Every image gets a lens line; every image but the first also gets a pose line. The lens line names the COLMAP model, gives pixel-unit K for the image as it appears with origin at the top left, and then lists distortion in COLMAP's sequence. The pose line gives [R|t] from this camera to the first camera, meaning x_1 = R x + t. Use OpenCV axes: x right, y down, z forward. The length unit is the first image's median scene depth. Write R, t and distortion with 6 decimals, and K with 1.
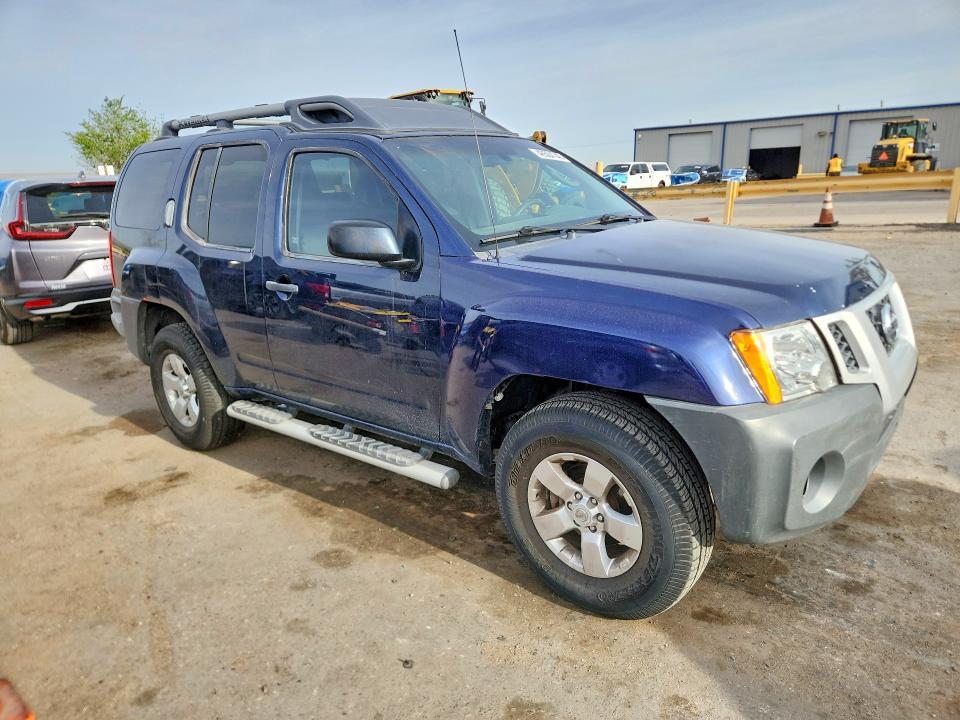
lens RADIAL K [[712.2, 0, 484.4], [0, 712.2, 360.2], [0, 0, 1]] dist [0.048004, -0.043127]
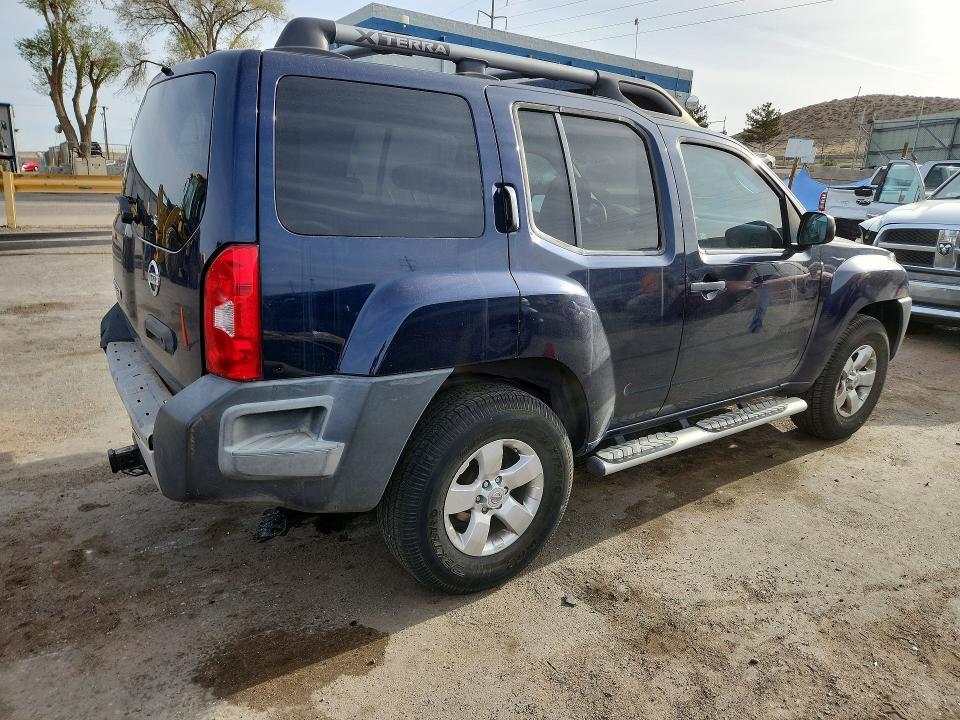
lens RADIAL K [[712.2, 0, 477.9], [0, 712.2, 354.0], [0, 0, 1]] dist [0.048004, -0.043127]
pose [[0.169575, -0.182459, 0.968480, -1.181779], [0.192780, 0.969869, 0.148966, -0.200935], [-0.966478, 0.161443, 0.199640, 1.046762]]
